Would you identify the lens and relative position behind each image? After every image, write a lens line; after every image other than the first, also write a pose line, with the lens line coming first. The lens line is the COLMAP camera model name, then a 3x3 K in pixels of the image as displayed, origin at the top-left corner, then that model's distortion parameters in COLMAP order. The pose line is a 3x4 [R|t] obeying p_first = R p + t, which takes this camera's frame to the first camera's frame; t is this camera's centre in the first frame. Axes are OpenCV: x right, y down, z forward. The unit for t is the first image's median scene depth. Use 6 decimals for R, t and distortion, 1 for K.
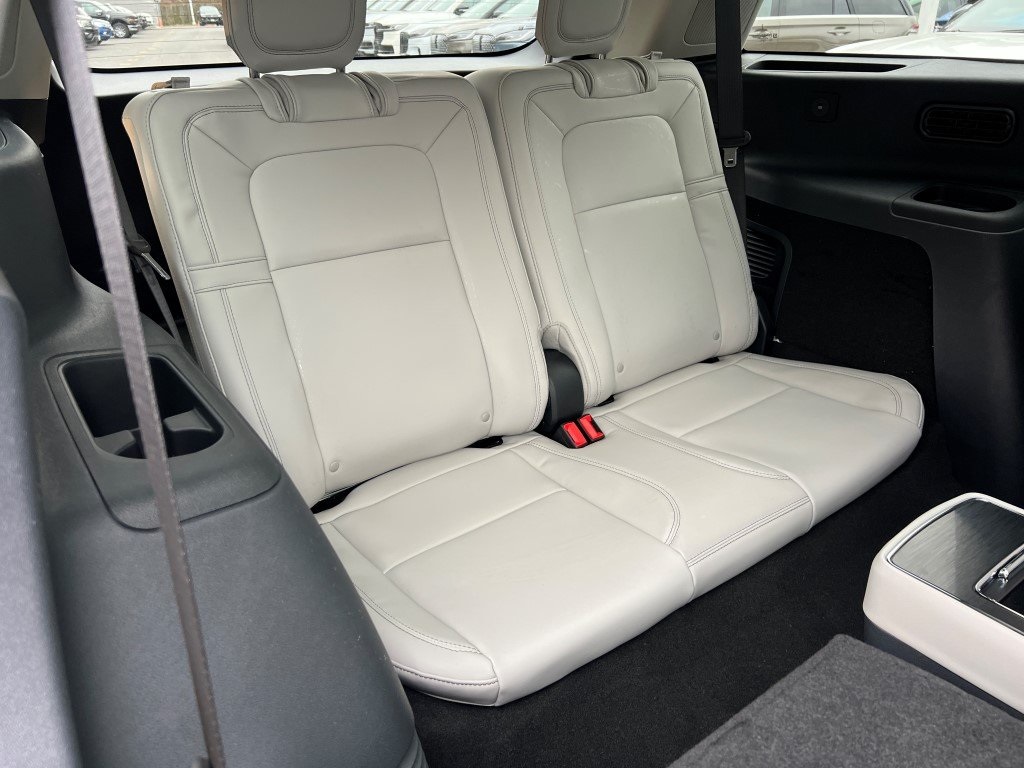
lens RADIAL K [[796.4, 0, 512.0], [0, 796.4, 384.0], [0, 0, 1]] dist [0.025697, -0.002220]
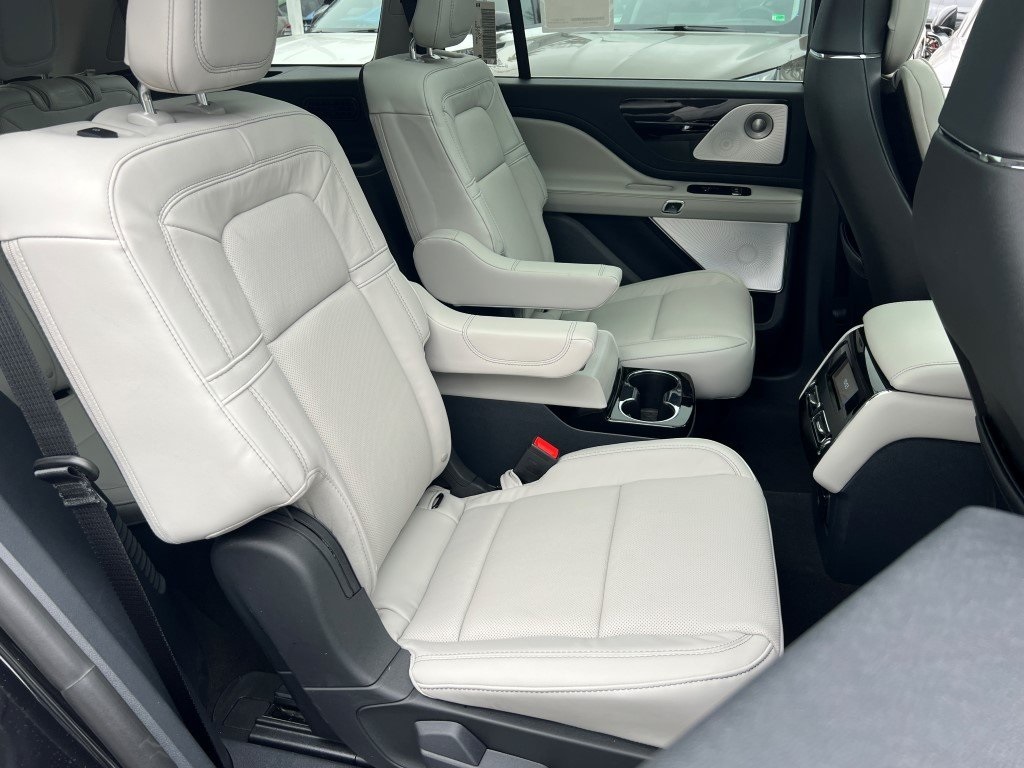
lens RADIAL K [[796.4, 0, 512.0], [0, 796.4, 384.0], [0, 0, 1]] dist [0.025697, -0.002220]
pose [[0.778637, -0.282518, 0.560275, -0.143473], [0.281022, 0.955359, 0.091191, 0.116864], [-0.561027, 0.086445, 0.823272, -0.342377]]
